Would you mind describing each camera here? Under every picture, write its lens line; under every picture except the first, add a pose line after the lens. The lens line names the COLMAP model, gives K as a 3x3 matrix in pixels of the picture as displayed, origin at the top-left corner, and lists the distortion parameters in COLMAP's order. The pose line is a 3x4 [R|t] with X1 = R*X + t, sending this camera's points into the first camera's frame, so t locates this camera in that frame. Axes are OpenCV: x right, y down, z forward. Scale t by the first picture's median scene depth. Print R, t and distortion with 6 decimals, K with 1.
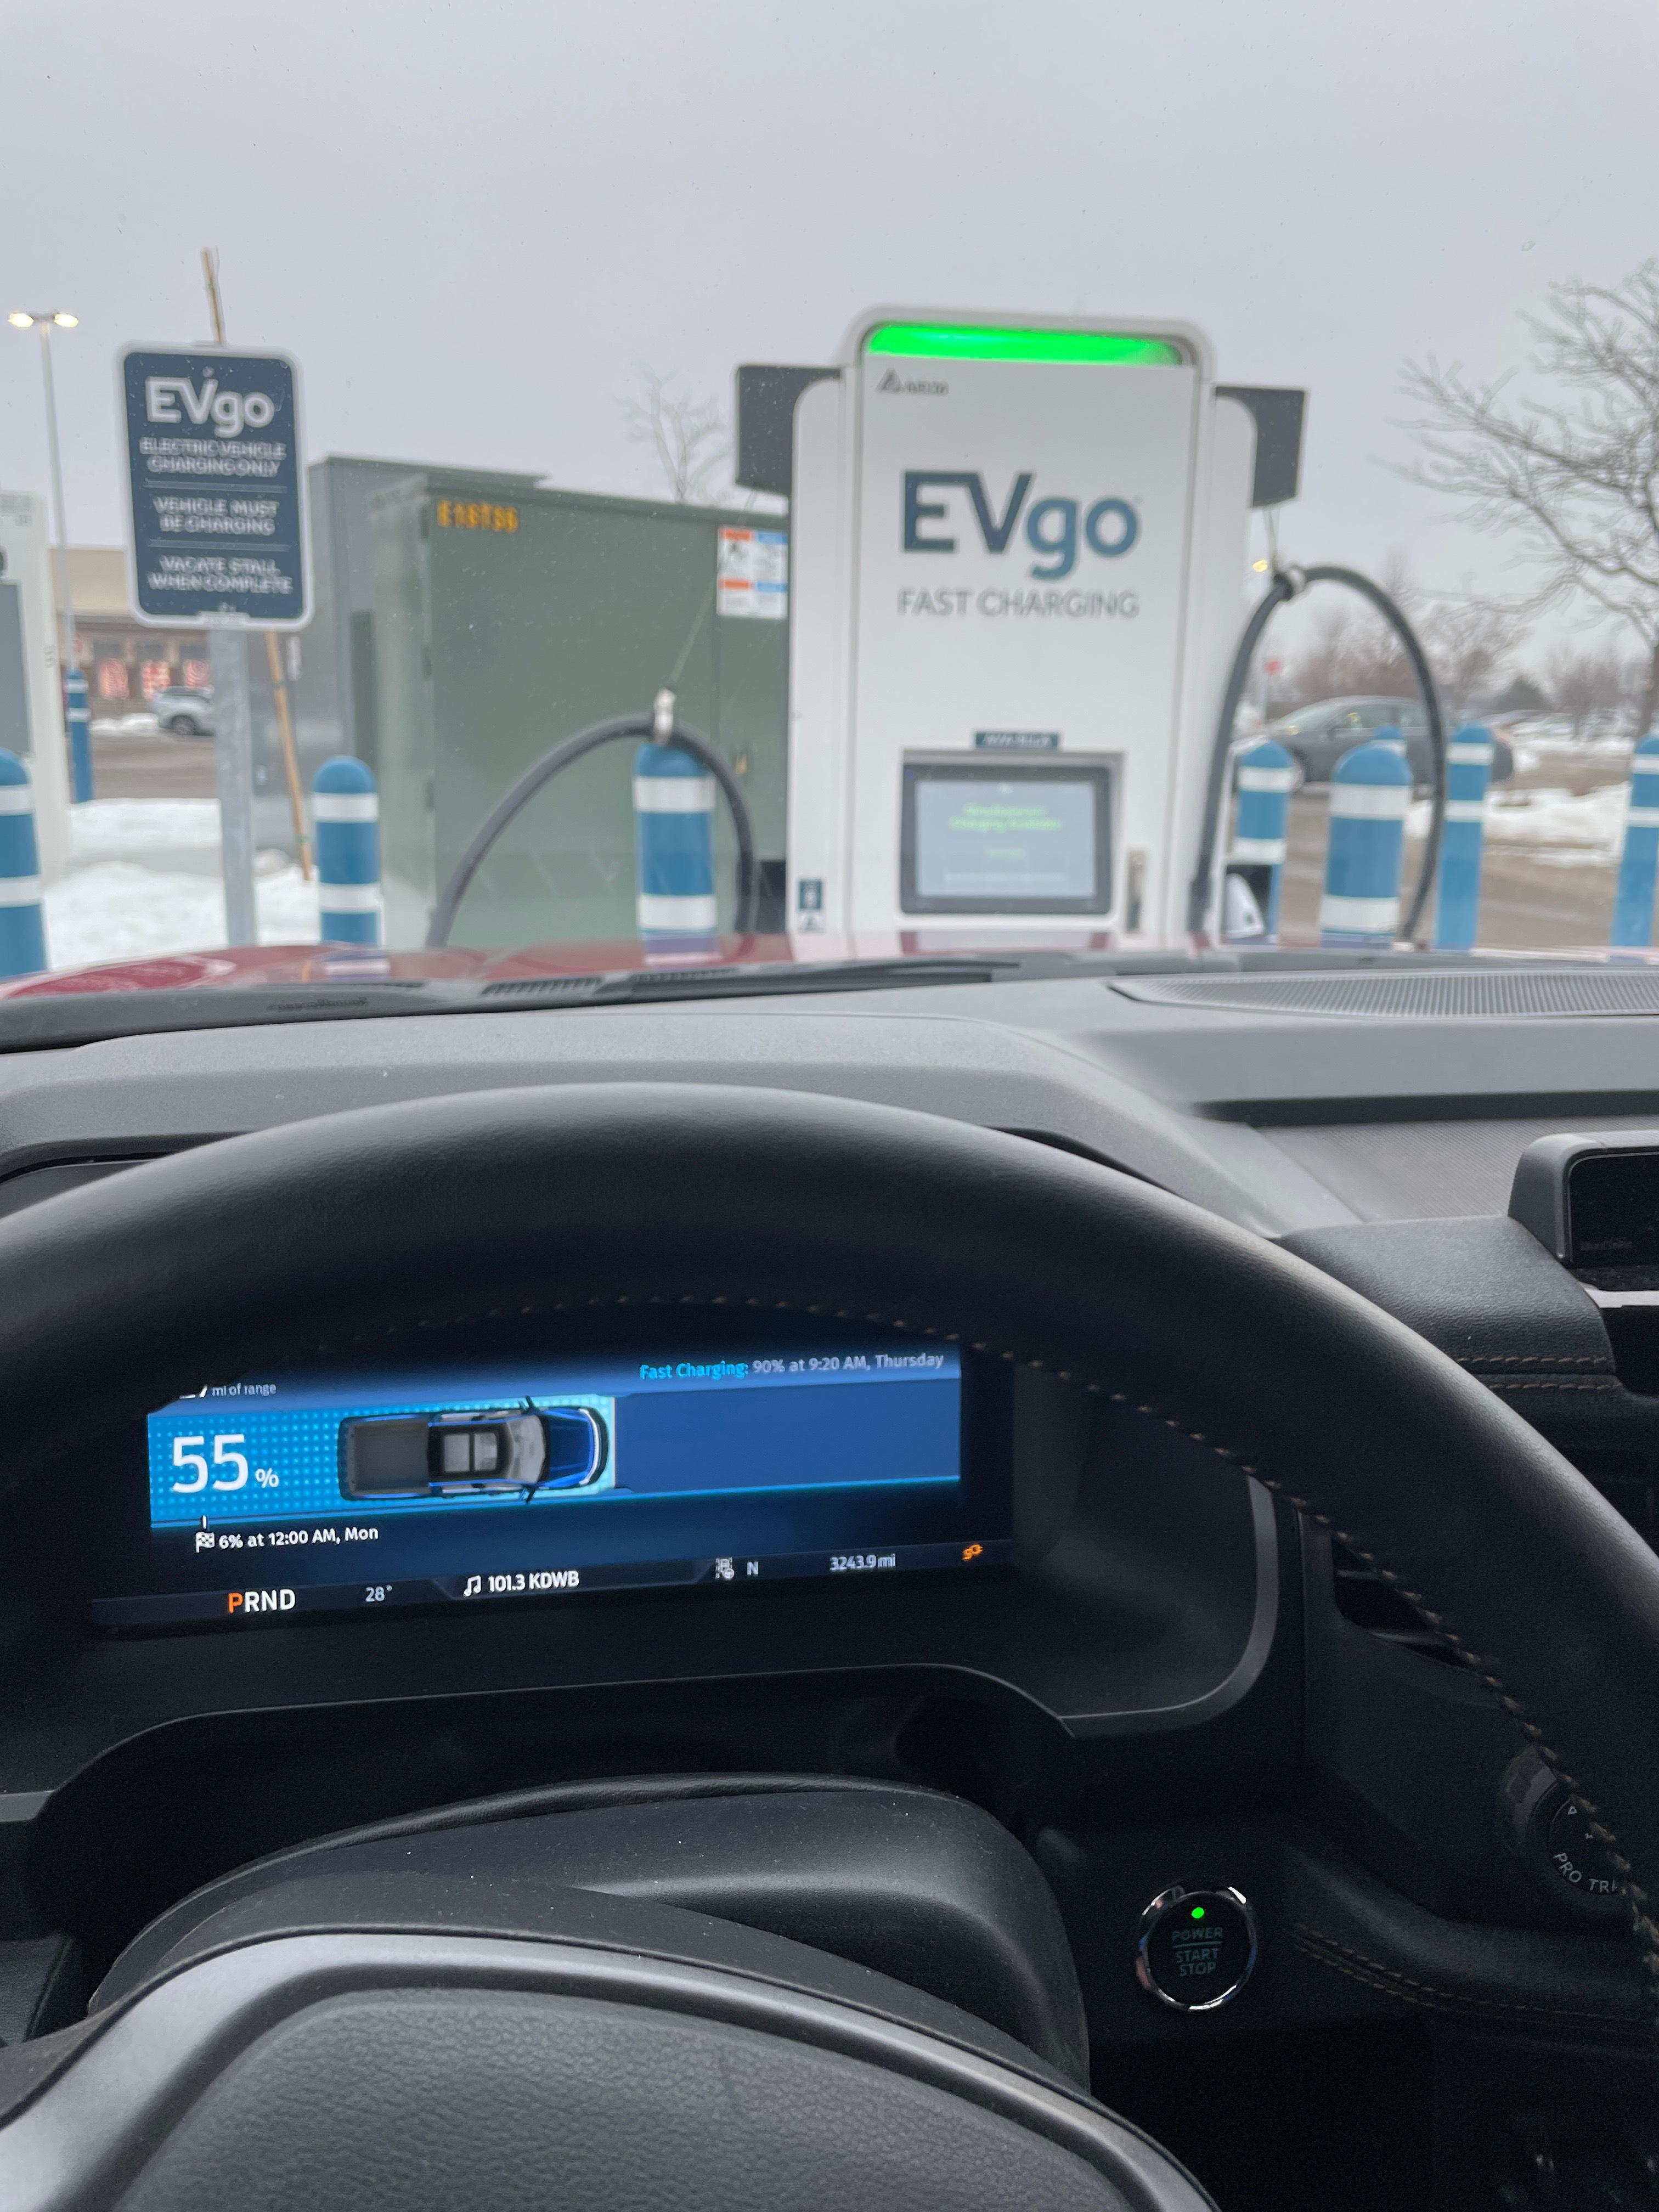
lens RADIAL K [[1786.4, 0, 829.5], [0, 1786.4, 1106.0], [0, 0, 1]] dist [0.002054, 0.002230]
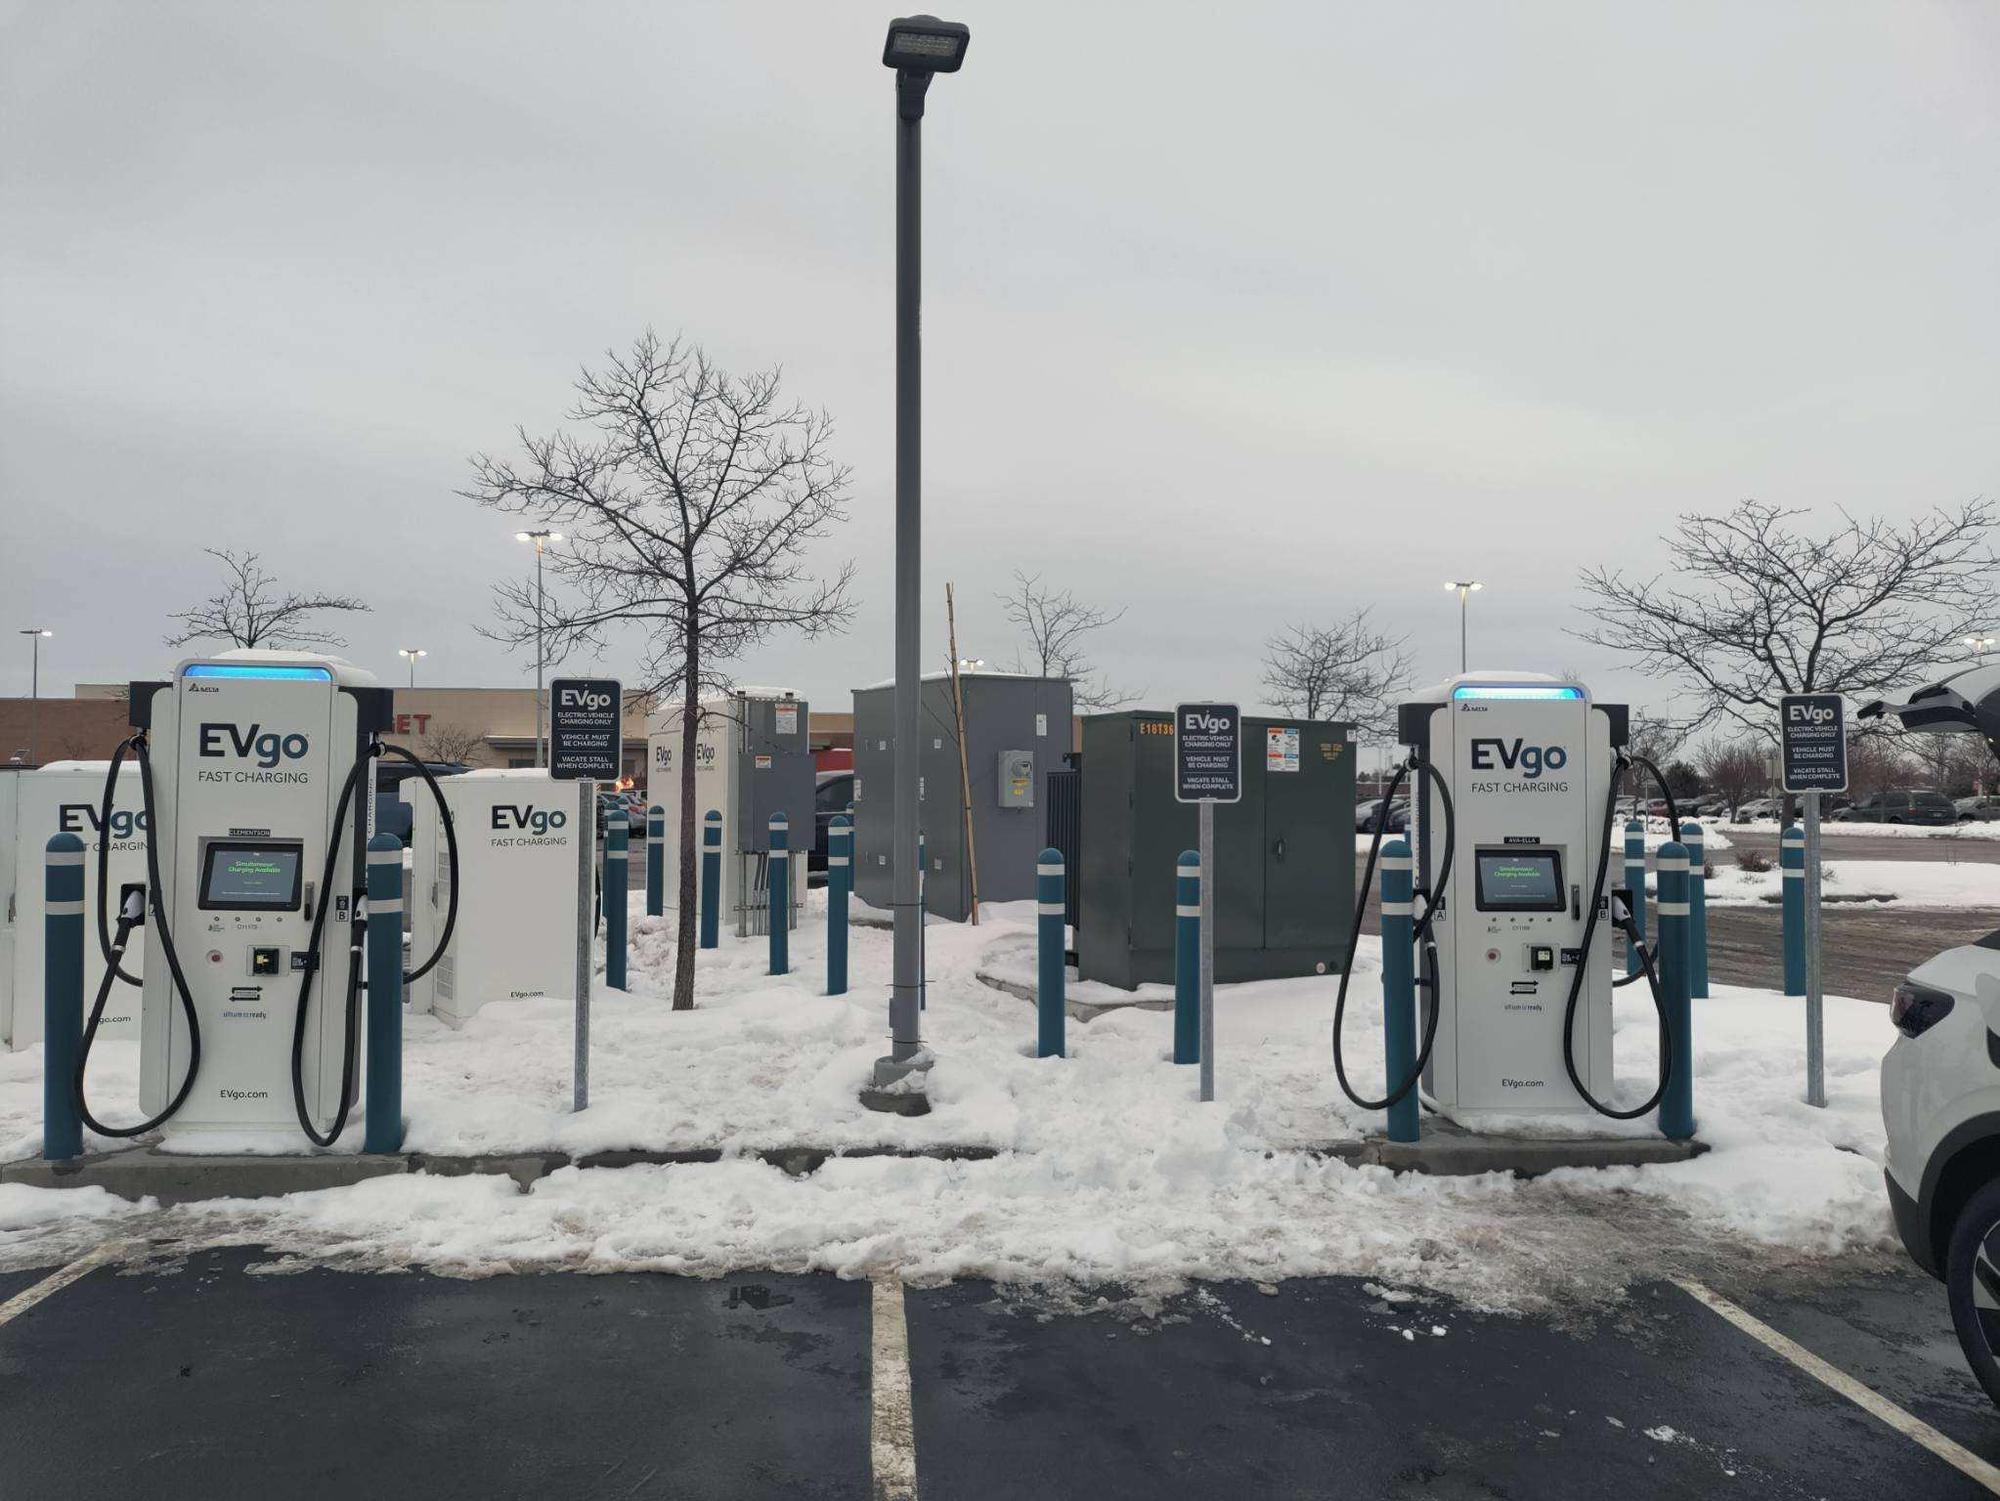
lens RADIAL K [[1392.3, 0, 1000.0], [0, 1392.3, 750.5], [0, 0, 1]] dist [0.014784, -0.005260]
pose [[0.995367, -0.022450, -0.093496, -0.054587], [-0.001916, 0.967537, -0.252722, 0.021076], [0.096134, 0.251730, 0.963011, -0.122618]]
